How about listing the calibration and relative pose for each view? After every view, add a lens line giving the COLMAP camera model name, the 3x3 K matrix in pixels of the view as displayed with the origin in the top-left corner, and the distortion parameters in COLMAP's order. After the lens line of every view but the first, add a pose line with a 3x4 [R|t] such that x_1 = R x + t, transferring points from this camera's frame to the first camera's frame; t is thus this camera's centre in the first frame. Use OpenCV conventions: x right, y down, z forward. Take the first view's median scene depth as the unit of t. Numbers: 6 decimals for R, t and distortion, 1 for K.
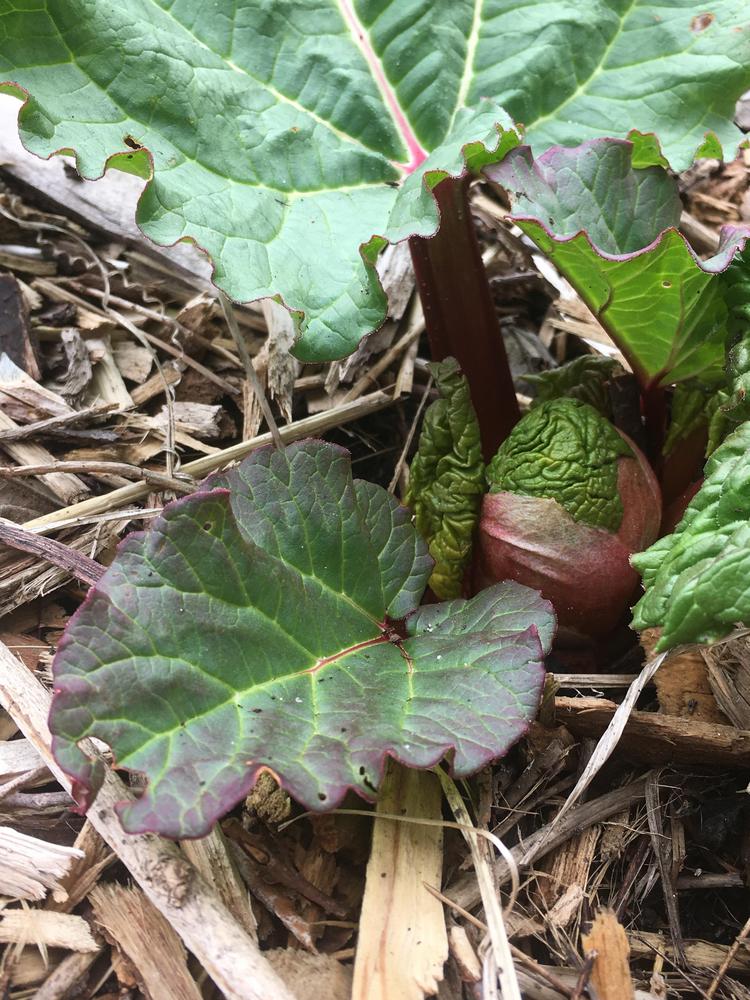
lens RADIAL K [[1045.8, 0, 373.6], [0, 1045.8, 499.0], [0, 0, 1]] dist [0.026107, 0.000000]
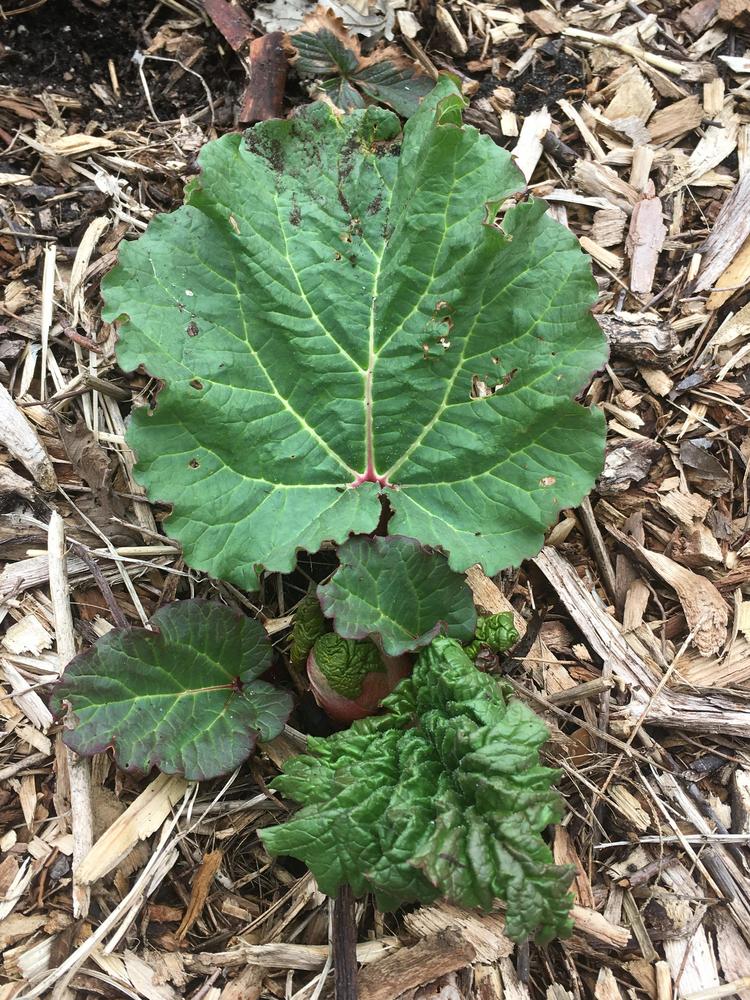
lens RADIAL K [[1045.8, 0, 375.4], [0, 1045.8, 501.1], [0, 0, 1]] dist [0.026107, 0.000000]
pose [[0.857361, 0.490308, -0.156619, 0.492325], [-0.423563, 0.844960, 0.326555, -1.205592], [0.292449, -0.213638, 0.932112, -0.979457]]
